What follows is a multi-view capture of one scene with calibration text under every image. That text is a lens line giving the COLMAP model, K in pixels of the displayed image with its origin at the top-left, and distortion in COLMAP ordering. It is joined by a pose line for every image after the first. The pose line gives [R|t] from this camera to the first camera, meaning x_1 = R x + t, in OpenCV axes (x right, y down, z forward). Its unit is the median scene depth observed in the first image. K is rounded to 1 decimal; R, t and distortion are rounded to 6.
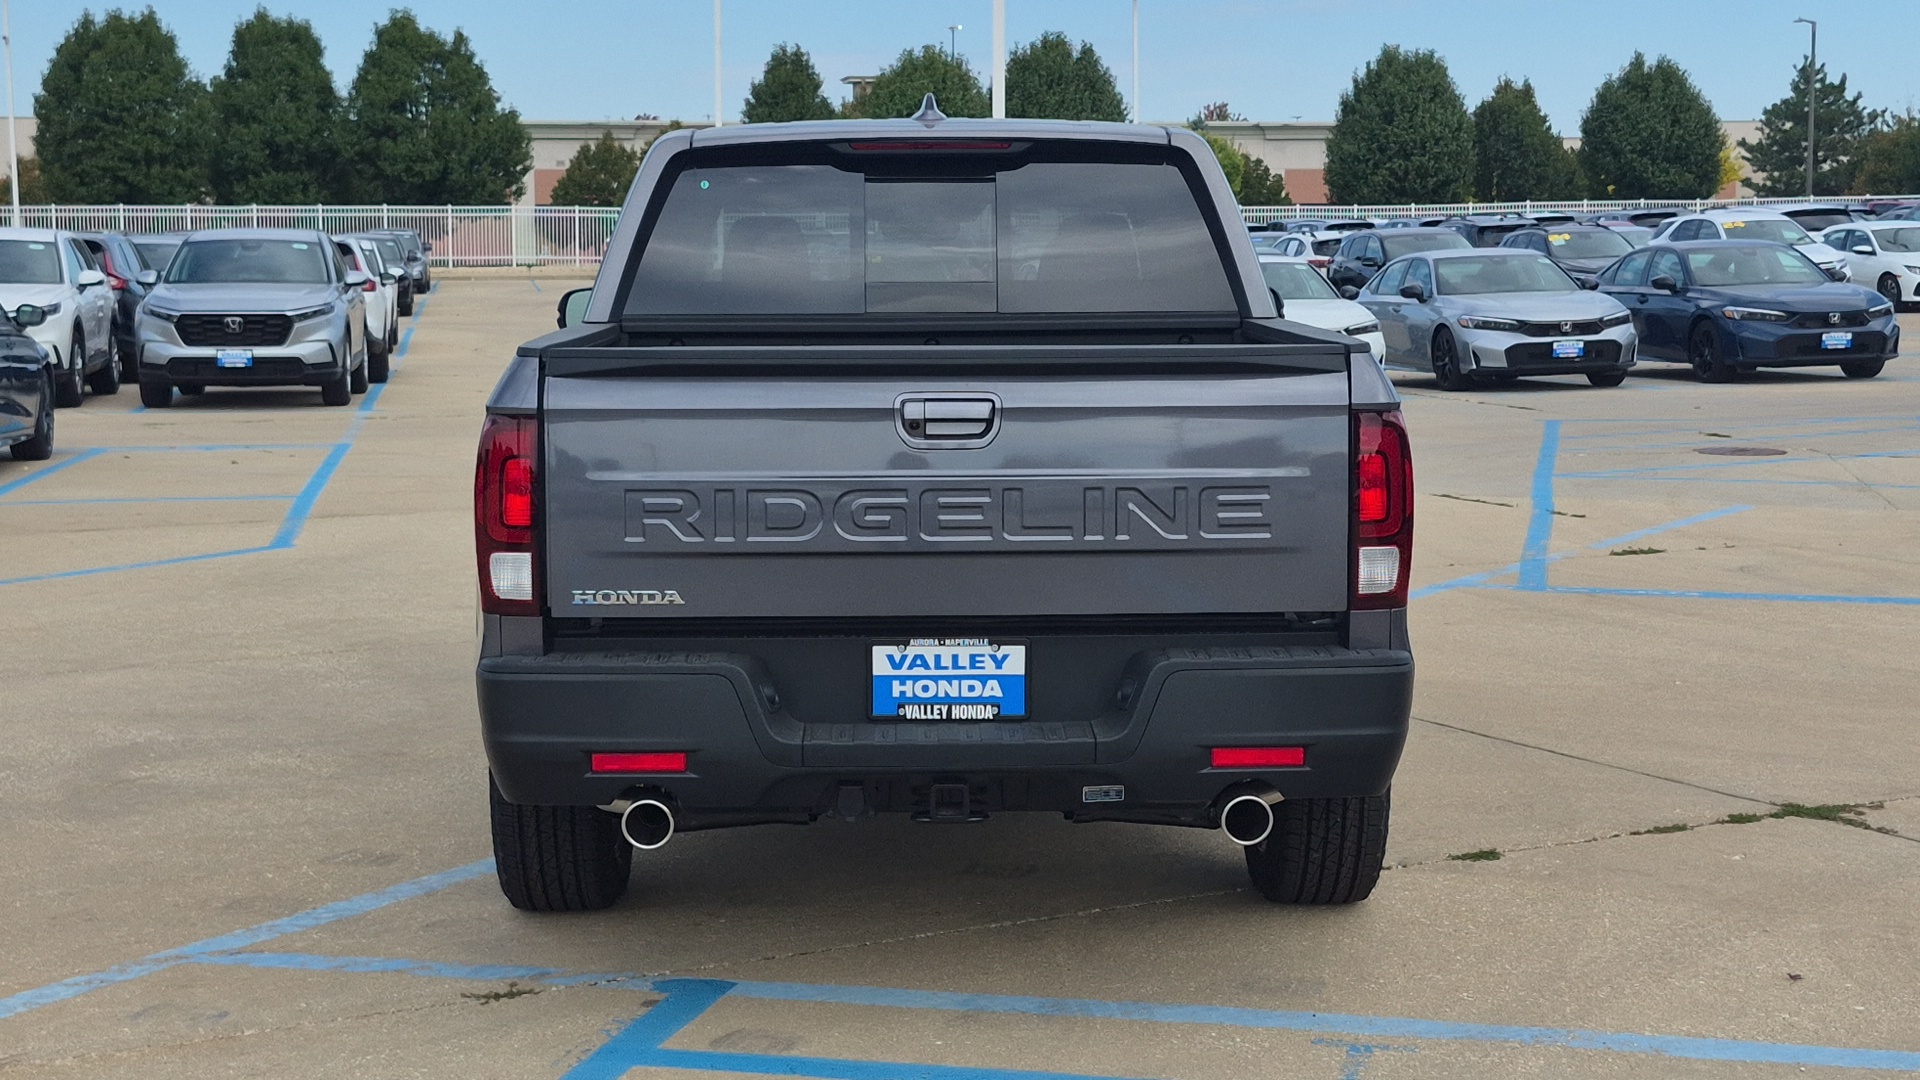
lens RADIAL K [[2692.4, 0, 968.7], [0, 2692.4, 539.9], [0, 0, 1]] dist [0.100231, 0.000000]
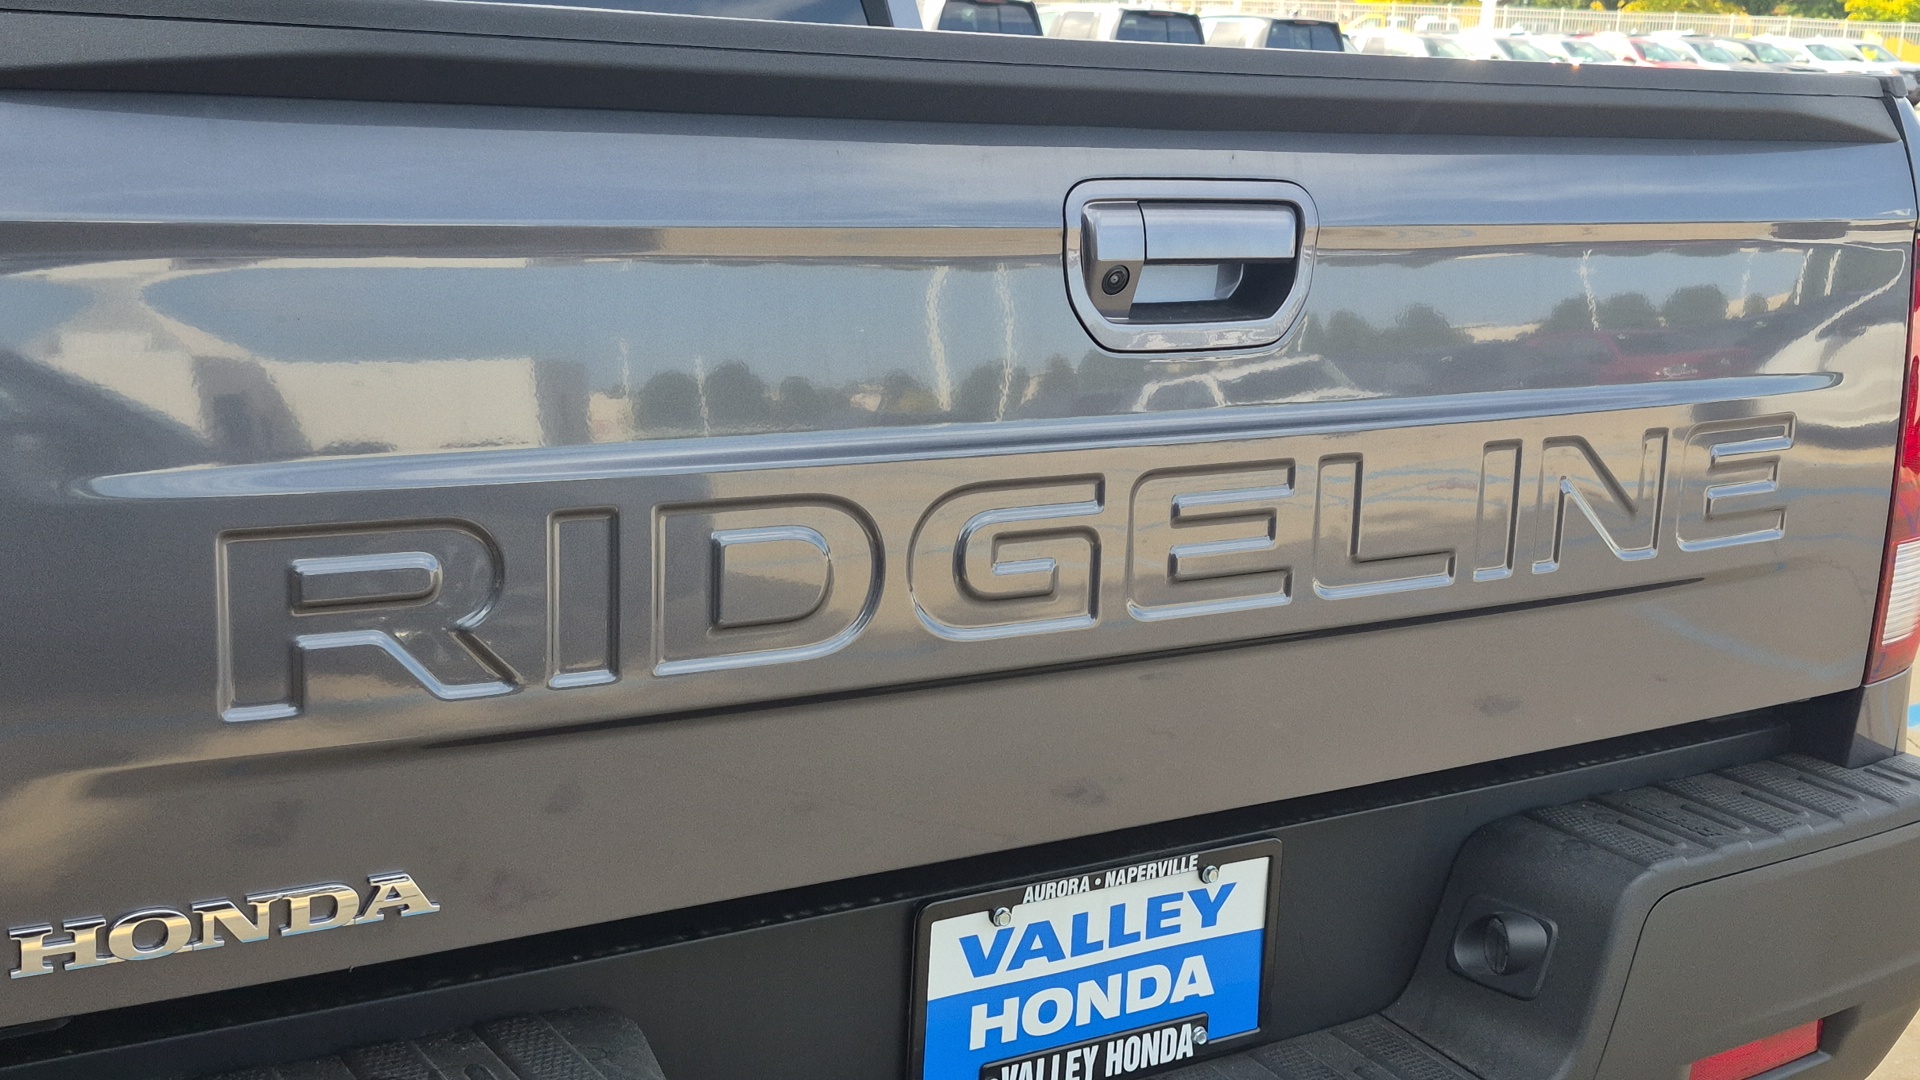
lens RADIAL K [[2210.1, 0, 958.2], [0, 2210.1, 525.5], [0, 0, 1]] dist [0.088329, 0.000000]
pose [[0.854680, -0.064931, 0.515079, -0.174332], [0.008887, 0.993832, 0.110536, -0.041877], [-0.519079, -0.089895, 0.849986, 0.759944]]
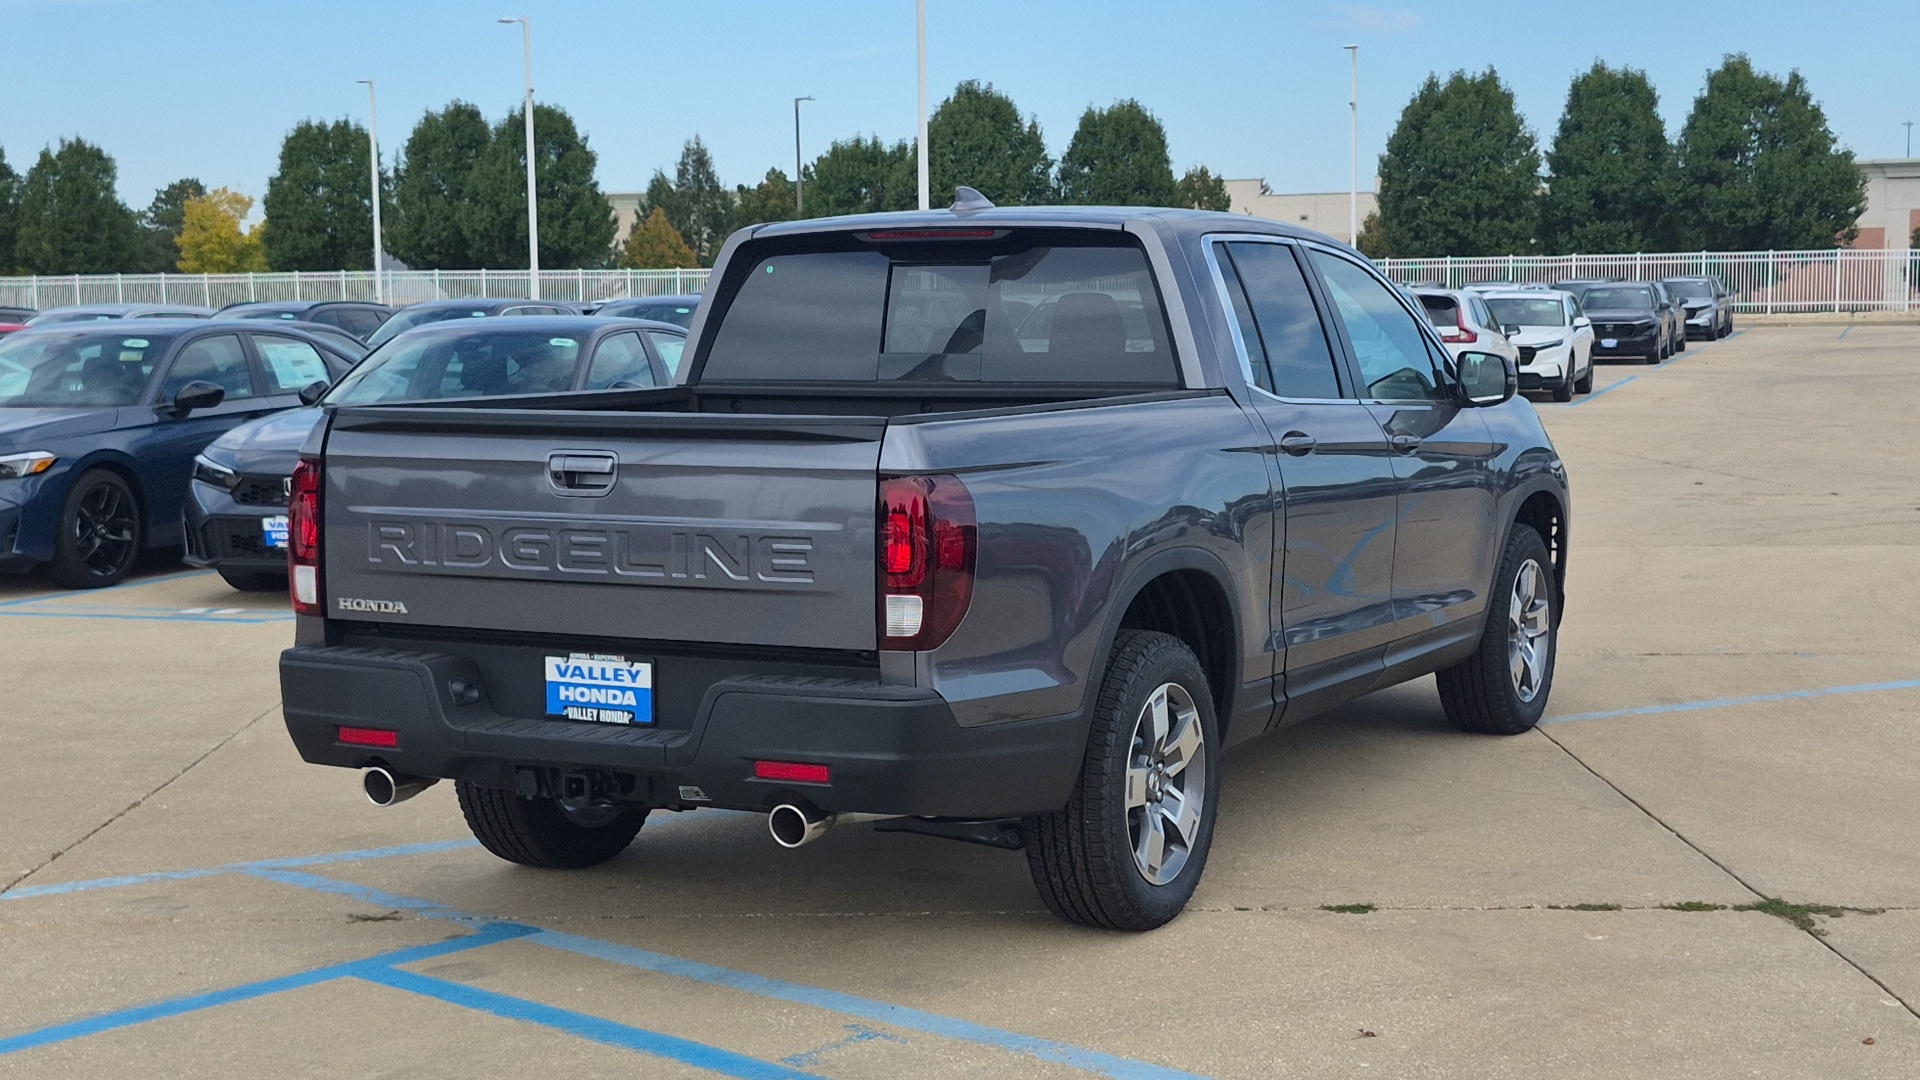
lens RADIAL K [[2692.4, 0, 969.6], [0, 2692.4, 546.1], [0, 0, 1]] dist [0.100231, 0.000000]
pose [[0.876500, 0.040589, -0.479688, 0.712653], [-0.047561, 0.998865, -0.002385, -0.016566], [0.479047, 0.024905, 0.877436, 0.020533]]
